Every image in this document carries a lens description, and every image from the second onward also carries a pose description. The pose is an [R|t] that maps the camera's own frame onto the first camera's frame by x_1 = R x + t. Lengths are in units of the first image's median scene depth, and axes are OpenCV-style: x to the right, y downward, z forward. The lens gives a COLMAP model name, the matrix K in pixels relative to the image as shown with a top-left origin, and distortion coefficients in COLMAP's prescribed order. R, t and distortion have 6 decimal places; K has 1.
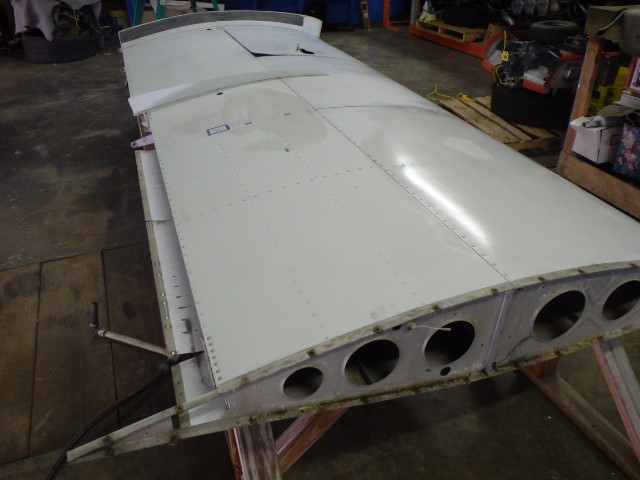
lens RADIAL K [[519.7, 0, 331.4], [0, 519.7, 238.0], [0, 0, 1]] dist [-0.036857, 0.020606]
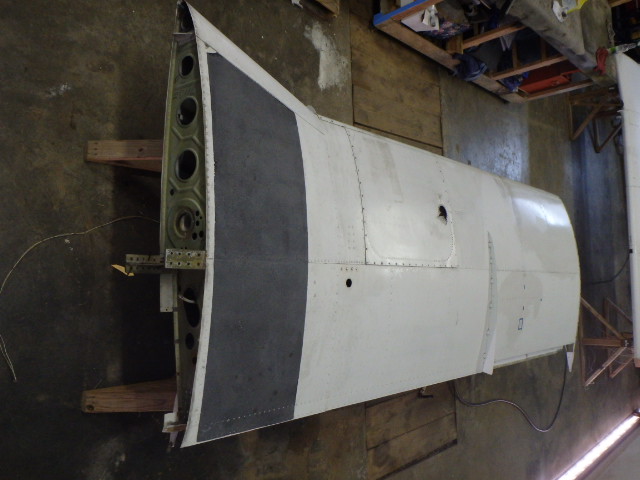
lens RADIAL K [[519.7, 0, 331.4], [0, 519.7, 238.0], [0, 0, 1]] dist [-0.036857, 0.020606]
pose [[0.242247, -0.903061, 0.354679, -0.510199], [-0.284639, 0.283330, 0.915808, -1.209390], [-0.927522, -0.322807, -0.188410, 1.381404]]
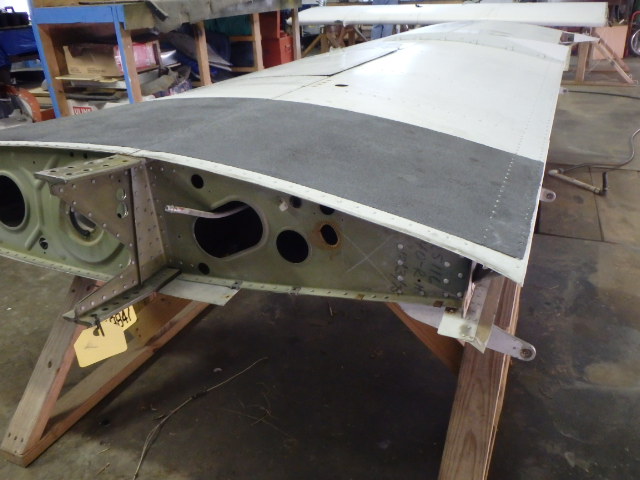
lens RADIAL K [[519.7, 0, 331.4], [0, 519.7, 238.0], [0, 0, 1]] dist [-0.036857, 0.020606]
pose [[-0.710560, -0.287160, 0.642373, -0.639656], [0.390040, 0.599093, 0.699254, -0.737811], [-0.585639, 0.747413, -0.313688, 1.455822]]
